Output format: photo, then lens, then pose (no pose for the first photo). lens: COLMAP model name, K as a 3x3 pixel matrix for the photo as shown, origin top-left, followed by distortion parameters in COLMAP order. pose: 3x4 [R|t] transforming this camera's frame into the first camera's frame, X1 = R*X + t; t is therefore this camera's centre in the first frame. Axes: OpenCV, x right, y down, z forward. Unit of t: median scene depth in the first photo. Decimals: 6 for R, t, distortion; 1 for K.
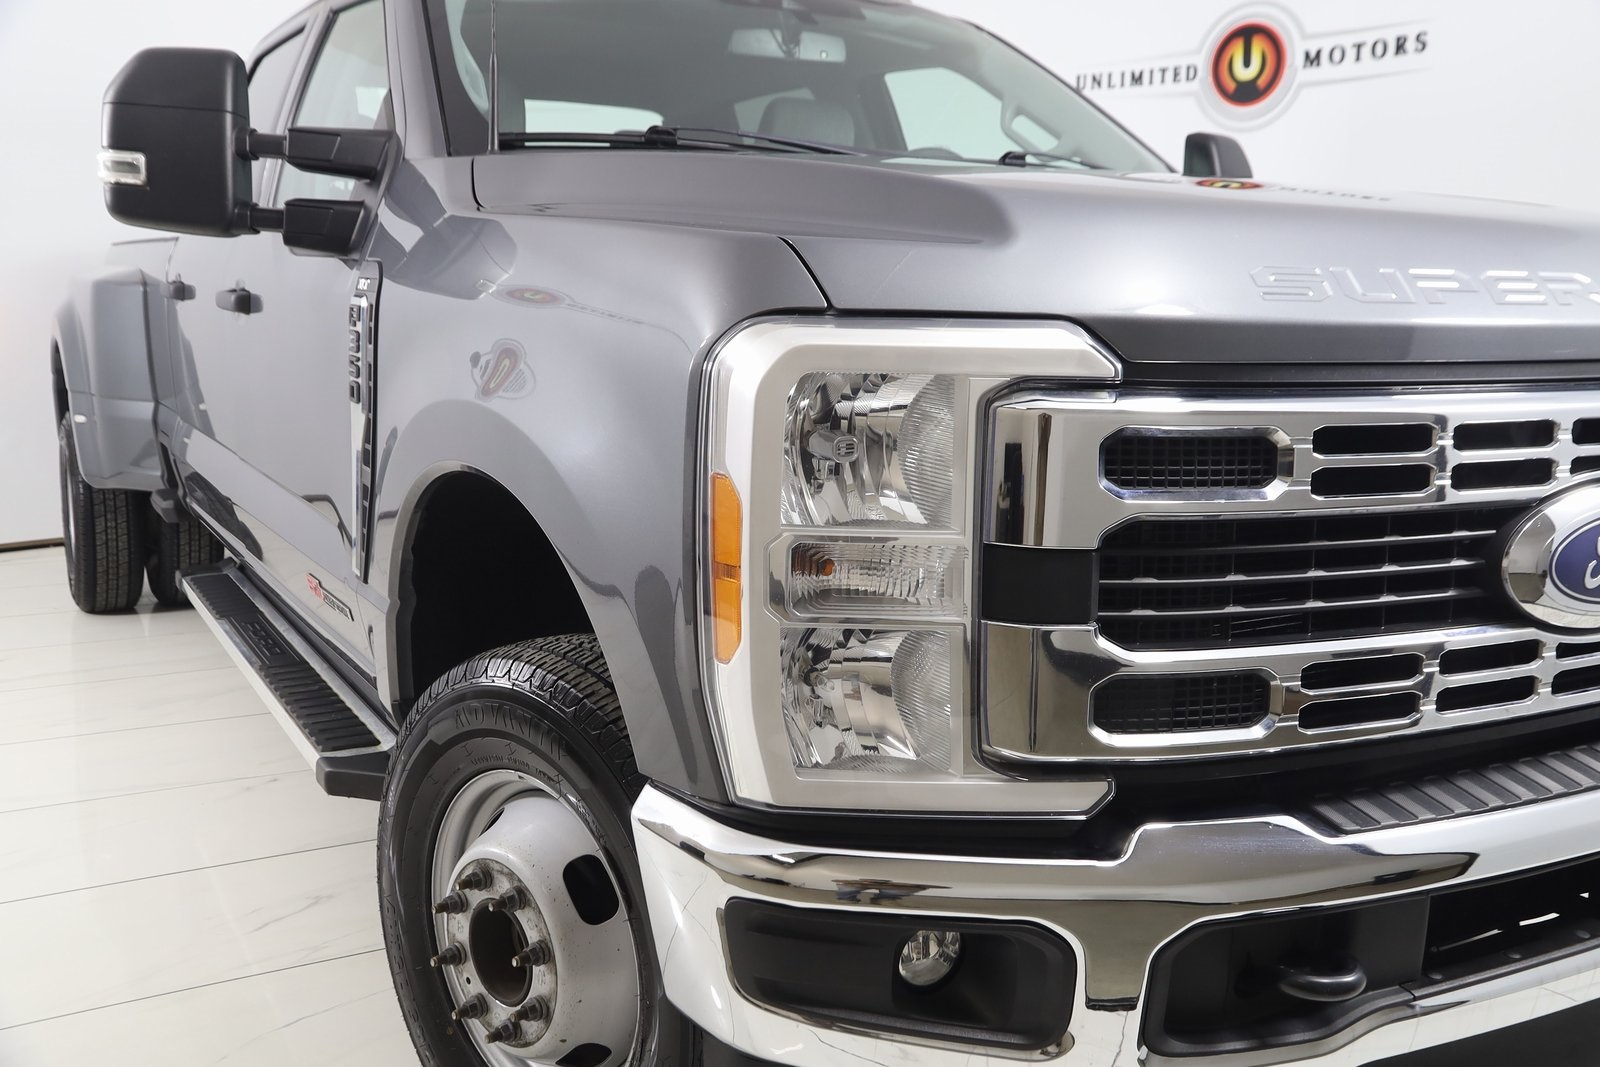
lens RADIAL K [[1473.8, 0, 807.1], [0, 1473.8, 523.8], [0, 0, 1]] dist [0.034450, 0.000000]
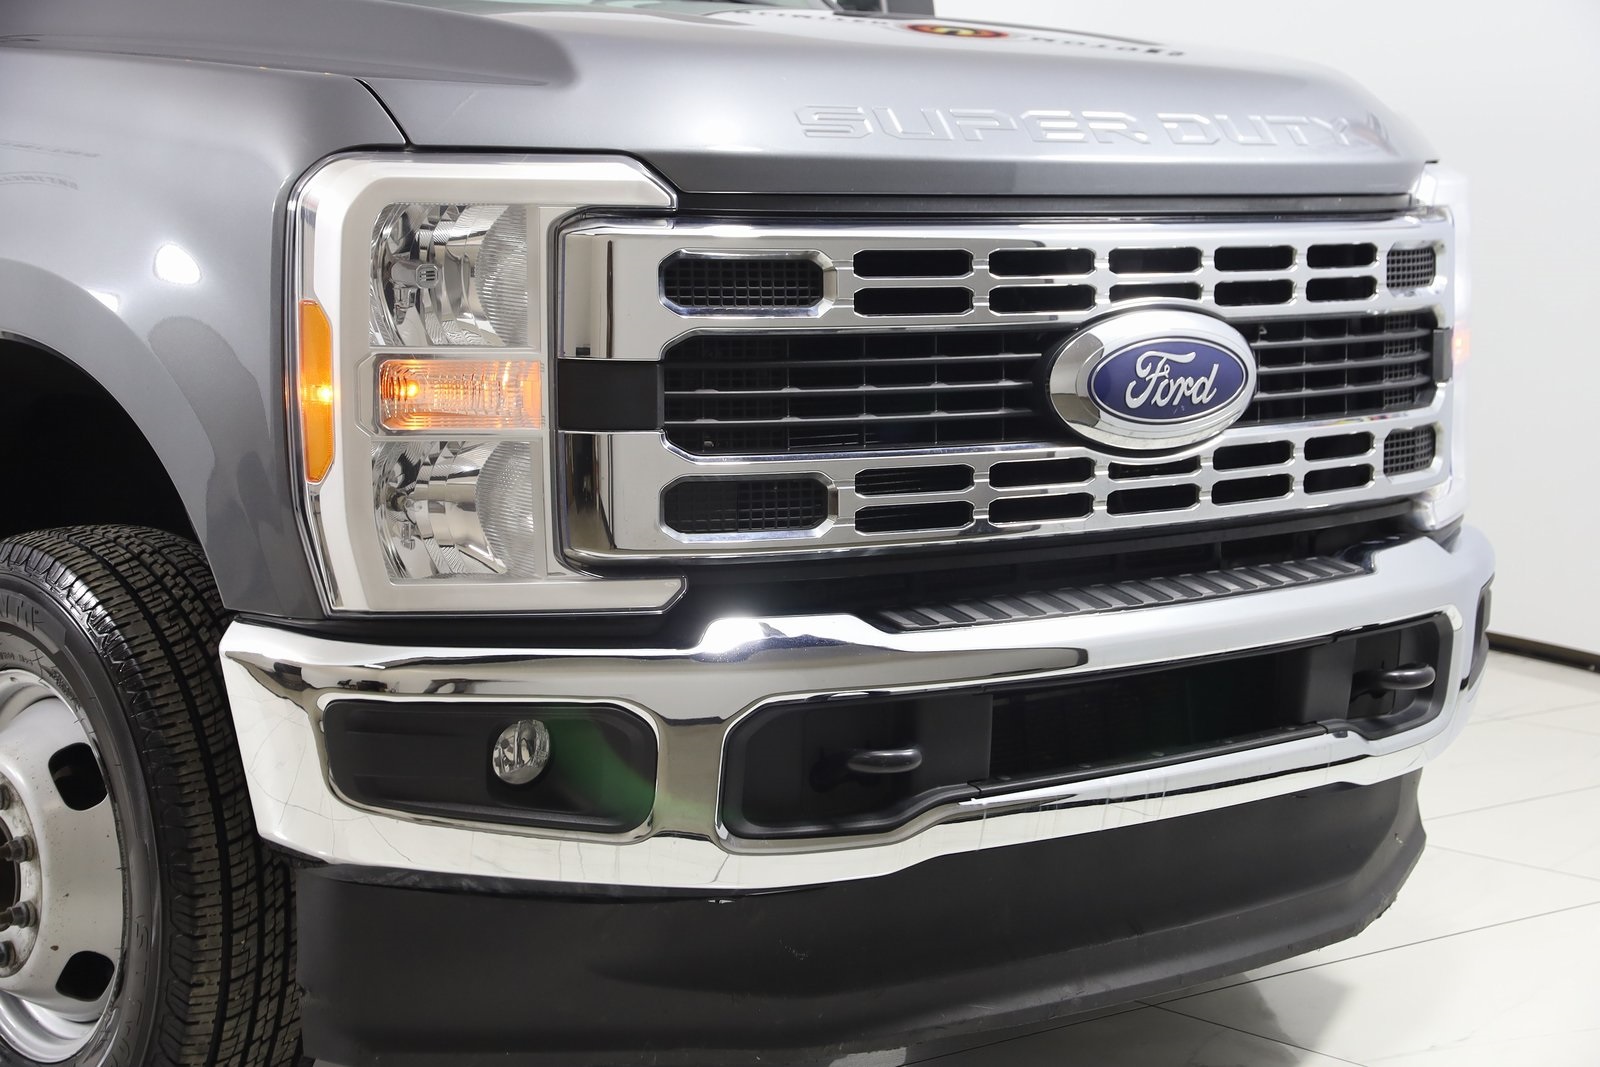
lens RADIAL K [[3012.4, 0, 808.5], [0, 3012.4, 526.3], [0, 0, 1]] dist [0.186192, 0.000000]
pose [[0.984115, -0.029649, 0.175038, -0.089296], [0.036482, 0.998688, -0.035946, 0.215038], [-0.173742, 0.041761, 0.983905, -1.177895]]
